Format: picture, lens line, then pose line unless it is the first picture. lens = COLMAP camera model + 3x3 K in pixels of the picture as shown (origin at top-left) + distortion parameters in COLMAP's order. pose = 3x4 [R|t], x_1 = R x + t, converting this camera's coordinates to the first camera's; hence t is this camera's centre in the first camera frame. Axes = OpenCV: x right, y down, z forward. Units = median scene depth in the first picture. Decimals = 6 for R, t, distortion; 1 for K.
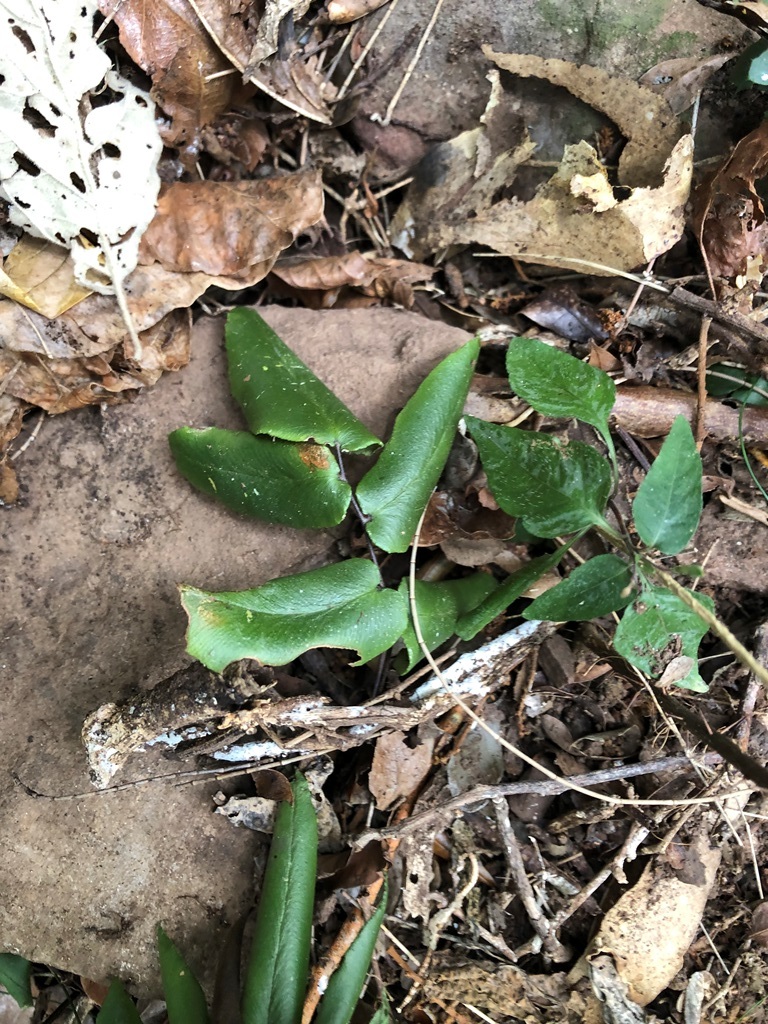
lens RADIAL K [[803.1, 0, 384.5], [0, 803.1, 495.8], [0, 0, 1]] dist [0.000015, -0.000984]
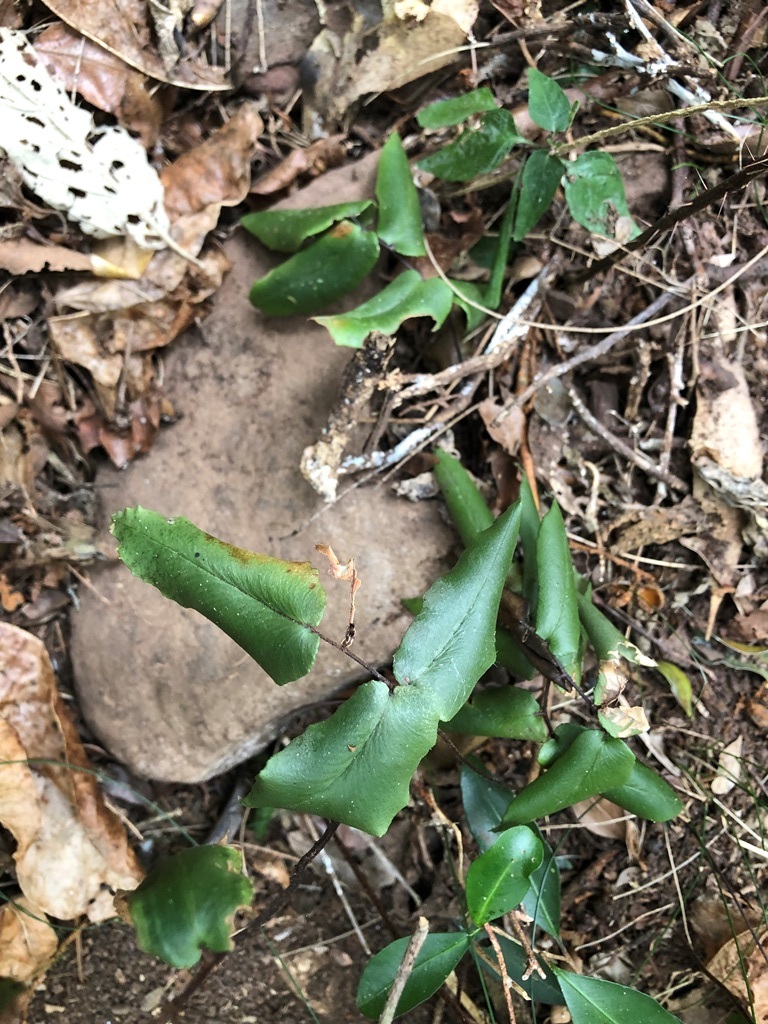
lens RADIAL K [[803.1, 0, 384.5], [0, 803.1, 495.8], [0, 0, 1]] dist [0.000015, -0.000984]
pose [[0.857121, -0.515114, -0.001108, -0.226657], [0.513280, 0.854247, -0.082499, 0.451836], [0.043442, 0.070143, 0.996591, -0.395120]]
